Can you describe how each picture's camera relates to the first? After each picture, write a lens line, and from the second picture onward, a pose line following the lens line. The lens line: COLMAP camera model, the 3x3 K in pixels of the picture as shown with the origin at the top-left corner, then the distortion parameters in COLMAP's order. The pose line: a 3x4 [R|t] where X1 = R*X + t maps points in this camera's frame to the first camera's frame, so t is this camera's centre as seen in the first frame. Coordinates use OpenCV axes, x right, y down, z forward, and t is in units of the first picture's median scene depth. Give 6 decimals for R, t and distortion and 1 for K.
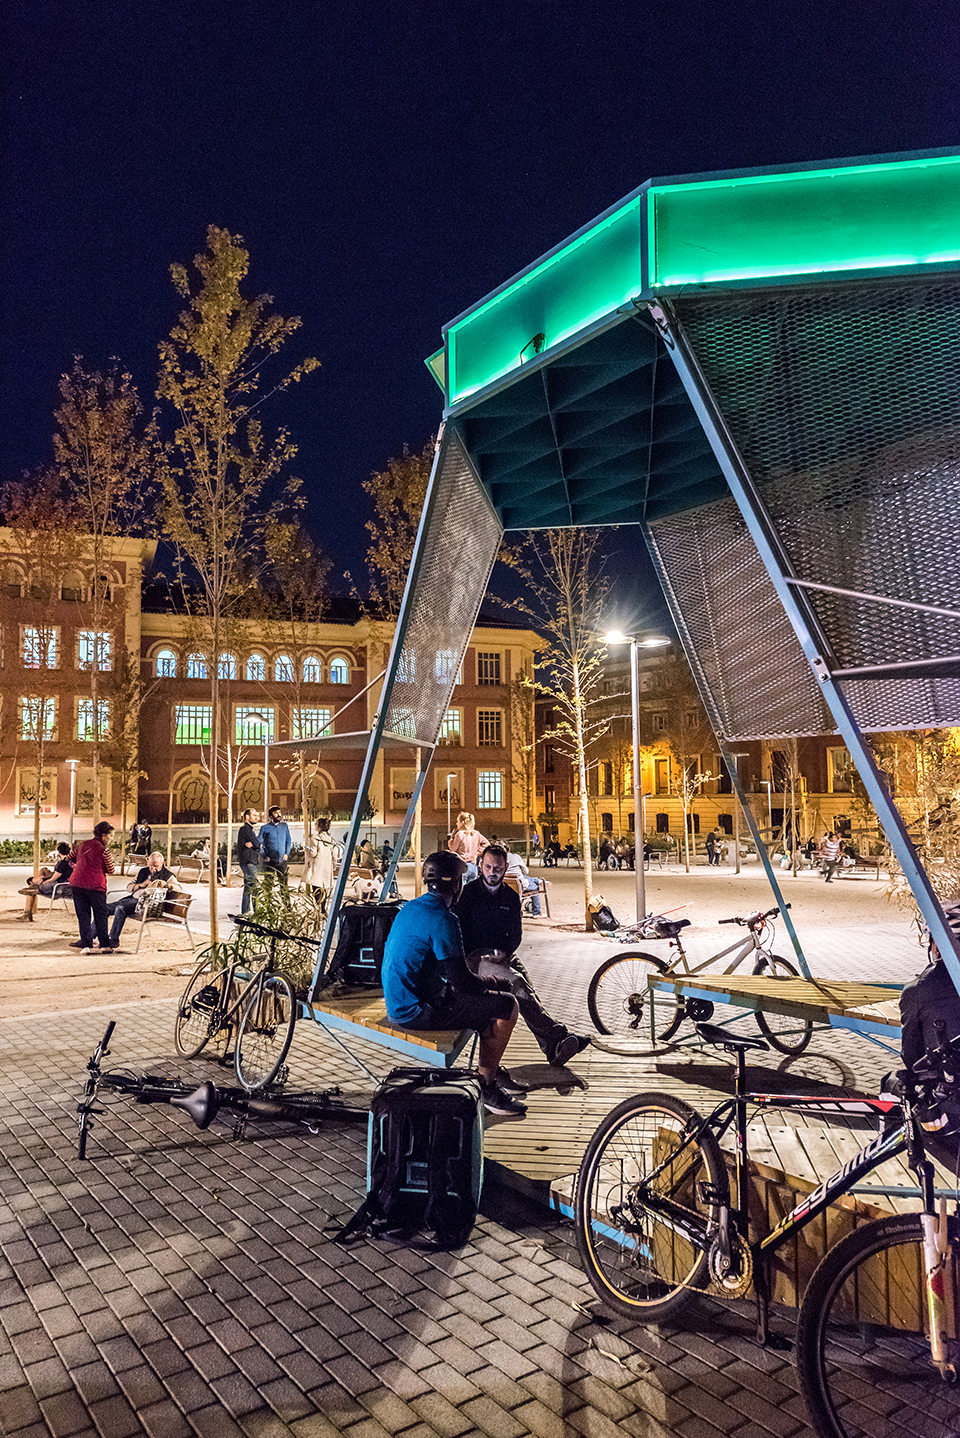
lens RADIAL K [[994.1, 0, 480.0], [0, 994.1, 719.0], [0, 0, 1]] dist [0.023022, -0.005868]
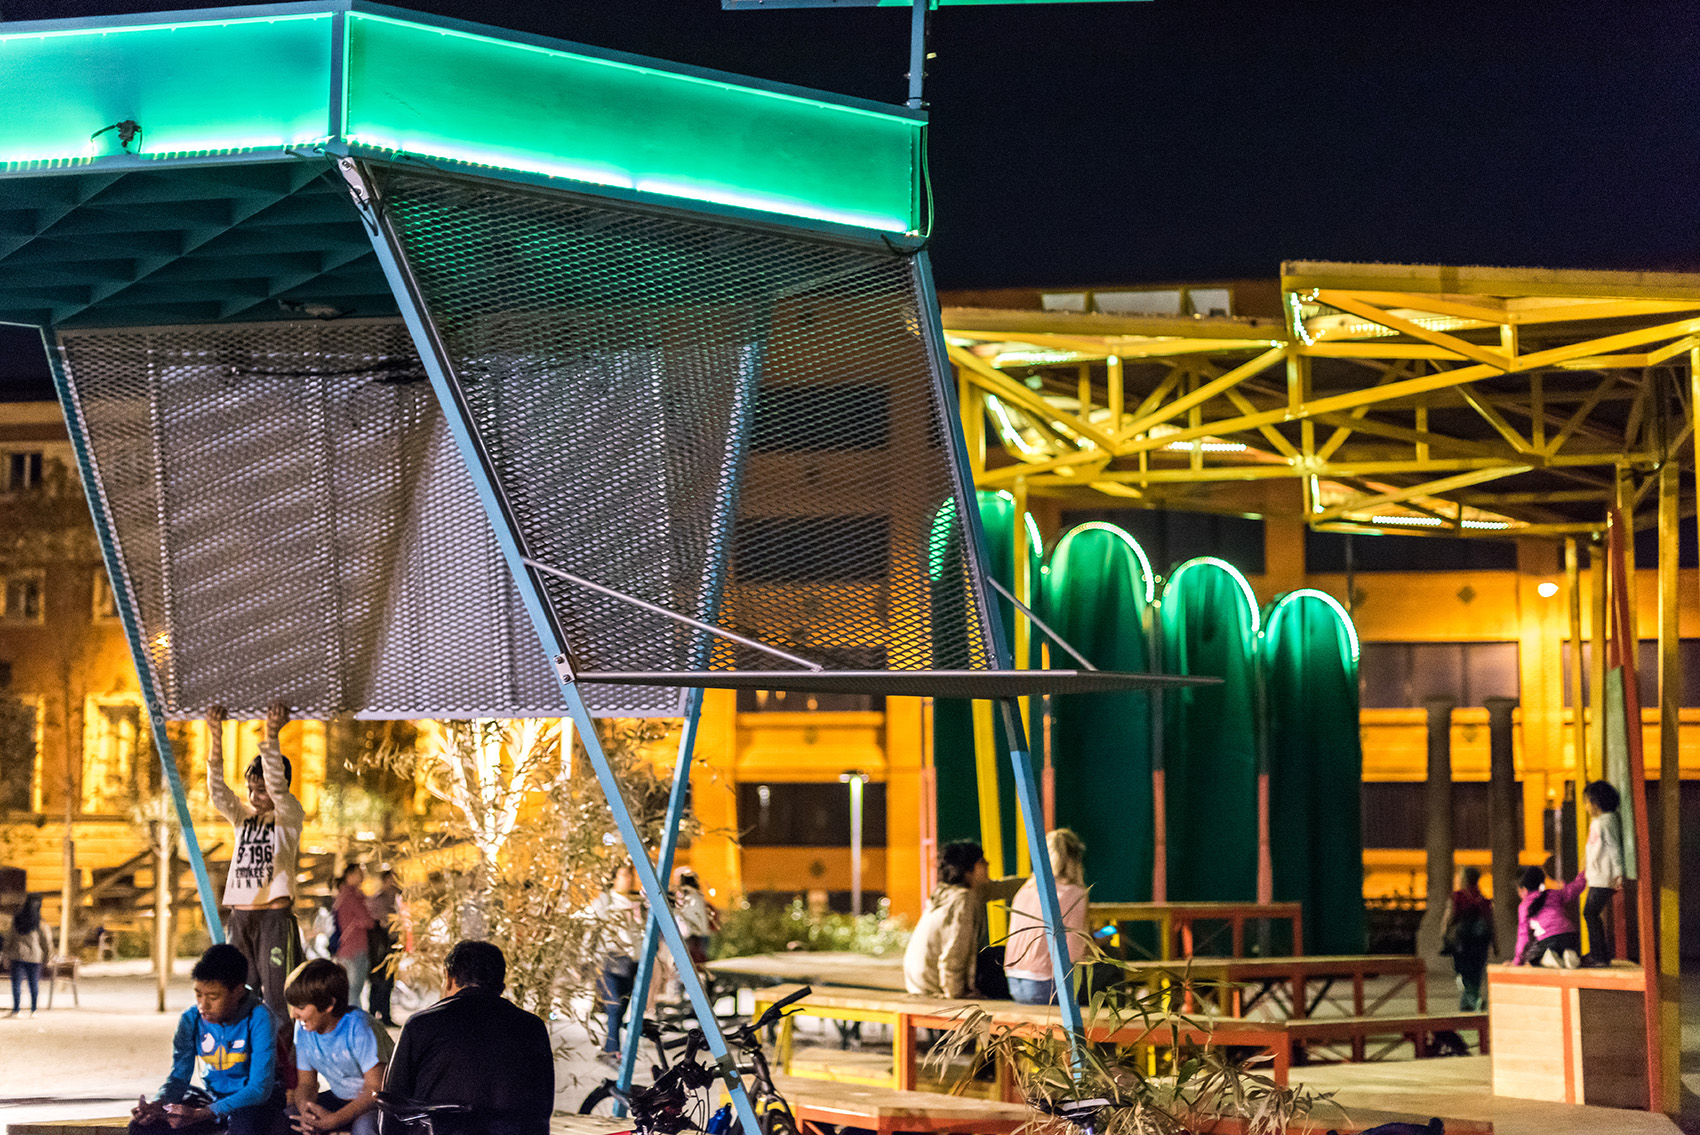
lens RADIAL K [[2544.4, 0, 850.0], [0, 2544.4, 567.5], [0, 0, 1]] dist [-0.050730, -0.089699]
pose [[0.746879, 0.078063, 0.660362, -0.440076], [-0.064495, 0.996907, -0.044903, -0.024714], [-0.661825, -0.009053, 0.749604, -0.394444]]
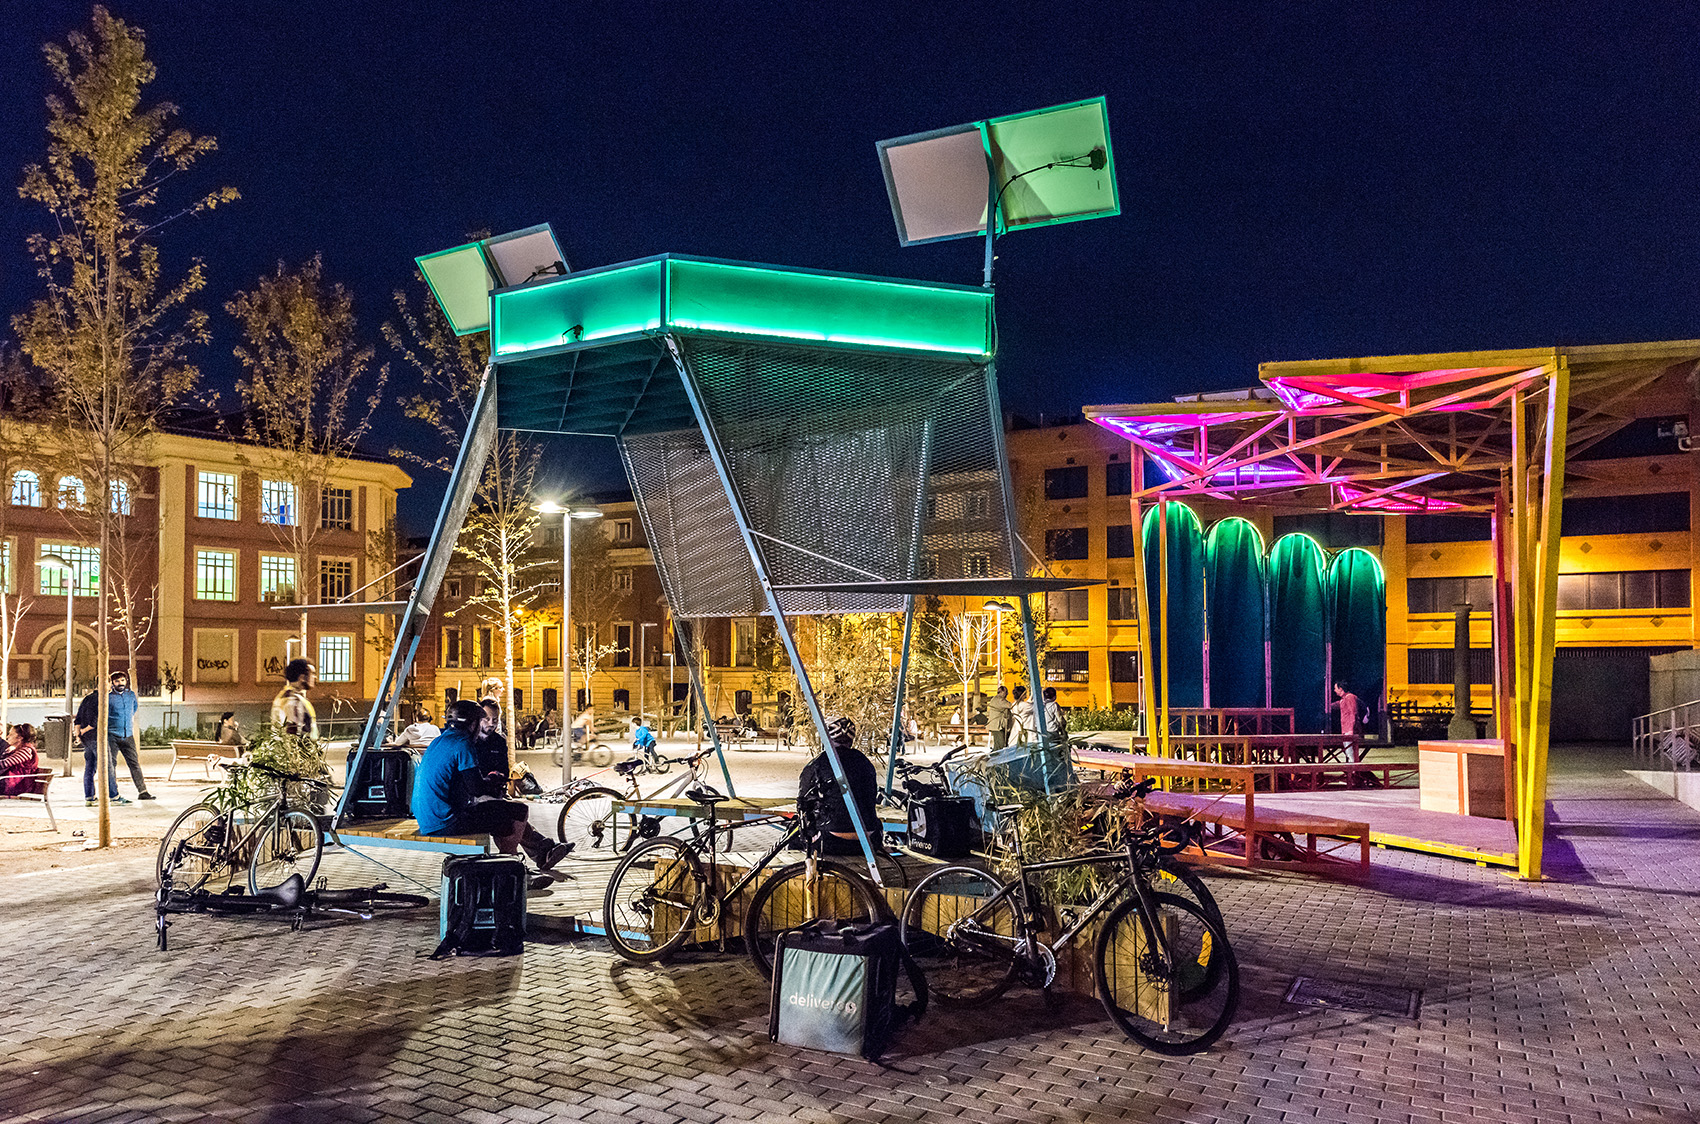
lens RADIAL K [[1160.8, 0, 850.7], [0, 1160.8, 657.2], [0, 0, 1]] dist [0.002854, 0.000792]
pose [[0.904421, 0.014050, 0.426410, -0.181899], [-0.042275, 0.997490, 0.056800, -0.019848], [-0.424542, -0.069398, 0.902745, -0.425256]]
